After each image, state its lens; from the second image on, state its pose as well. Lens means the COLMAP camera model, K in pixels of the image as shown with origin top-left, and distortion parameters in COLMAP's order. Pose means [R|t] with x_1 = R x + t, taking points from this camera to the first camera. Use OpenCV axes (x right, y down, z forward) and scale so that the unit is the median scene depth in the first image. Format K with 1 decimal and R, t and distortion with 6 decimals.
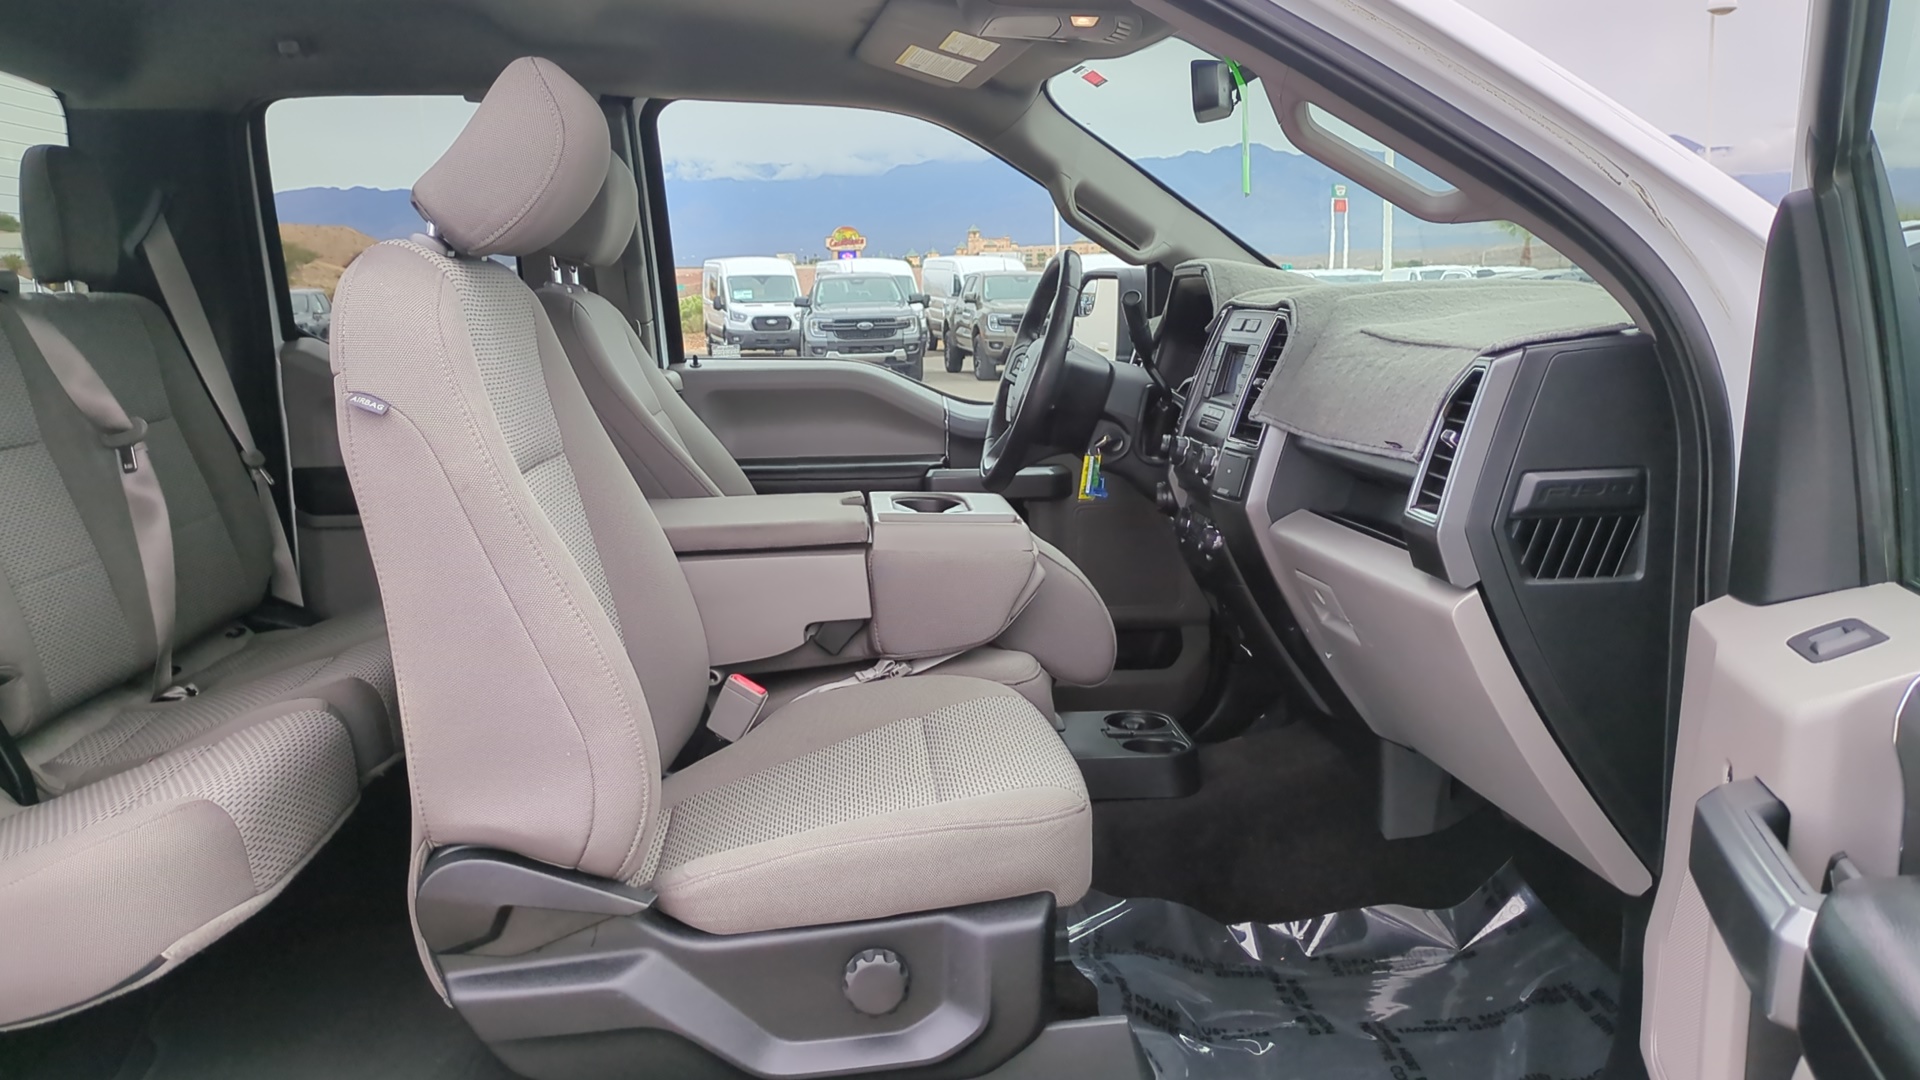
lens RADIAL K [[1647.5, 0, 1021.1], [0, 1647.5, 443.2], [0, 0, 1]] dist [0.069853, -0.089517]
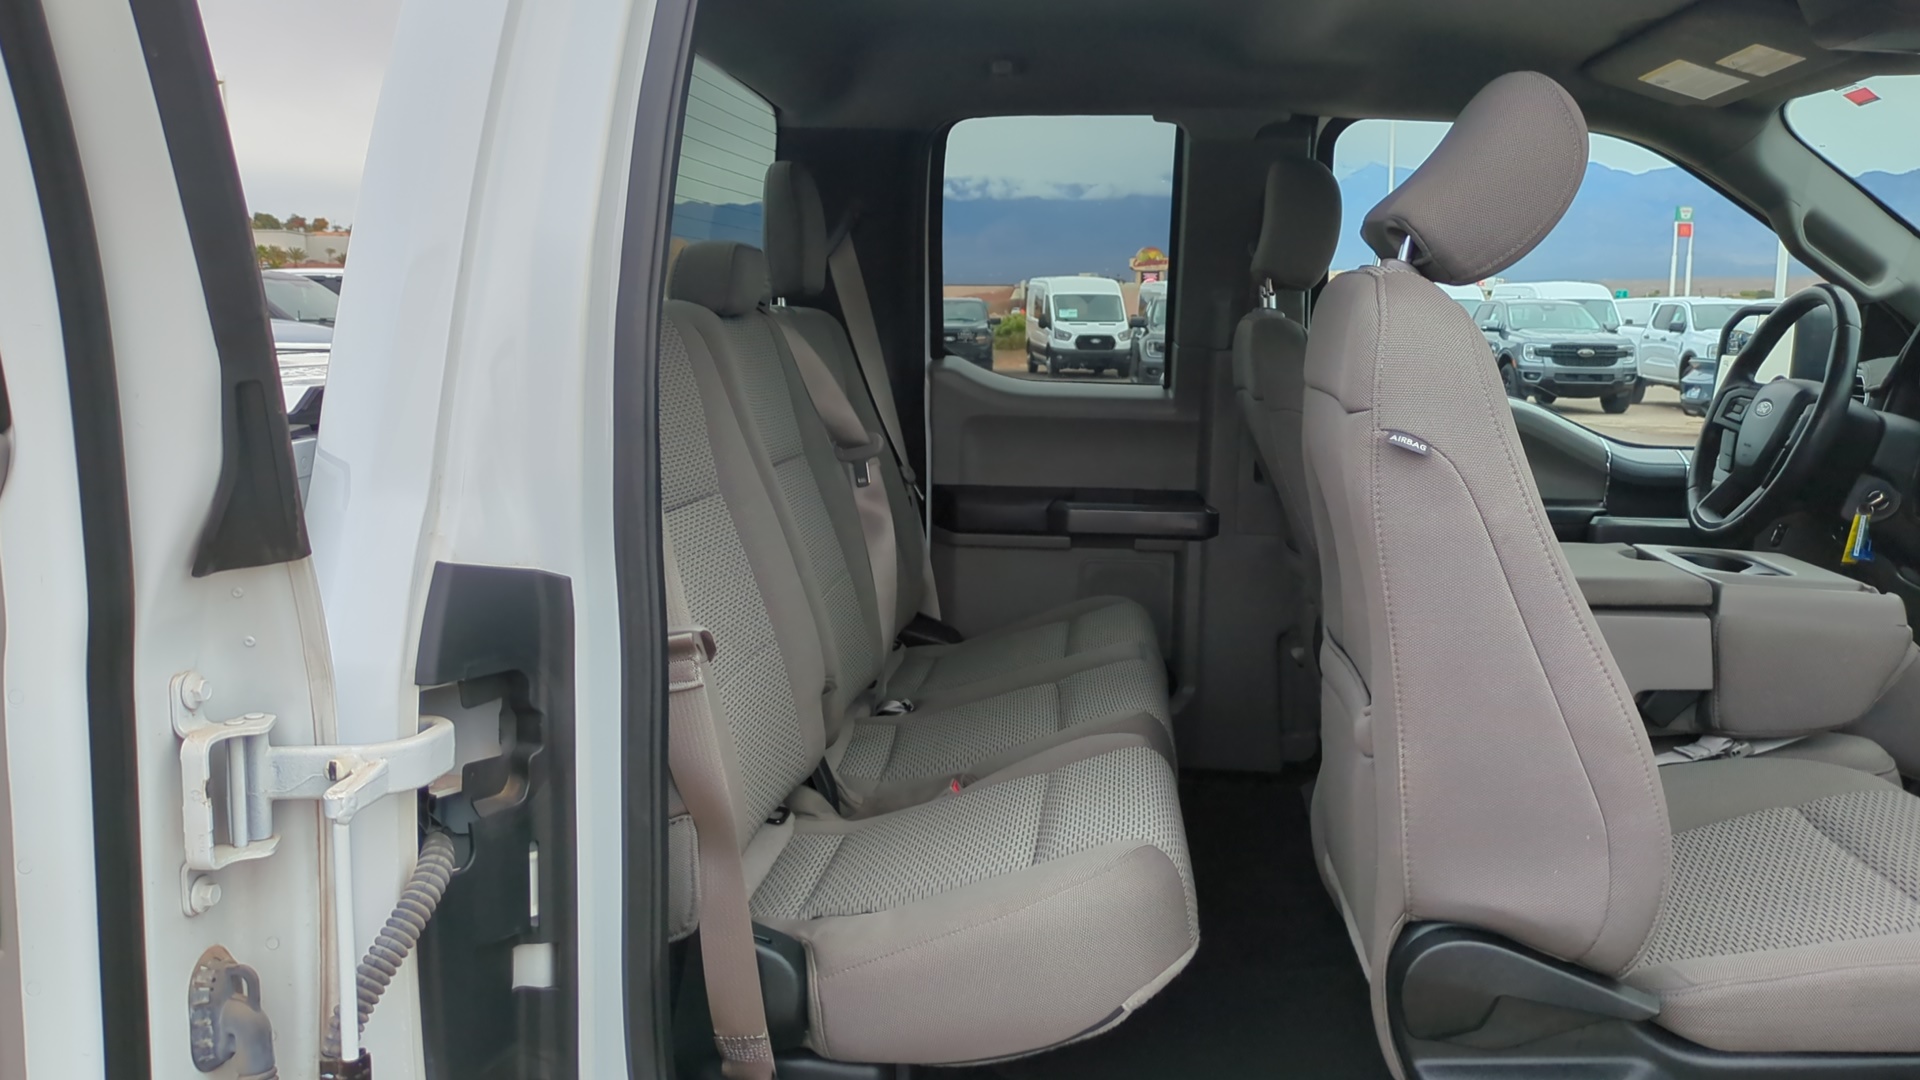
lens RADIAL K [[1647.5, 0, 968.3], [0, 1647.5, 443.8], [0, 0, 1]] dist [0.069853, -0.089517]
pose [[0.979902, 0.038735, -0.195684, -0.237981], [-0.040964, 0.999134, -0.007354, -0.003434], [0.195230, 0.015223, 0.980639, 0.022384]]
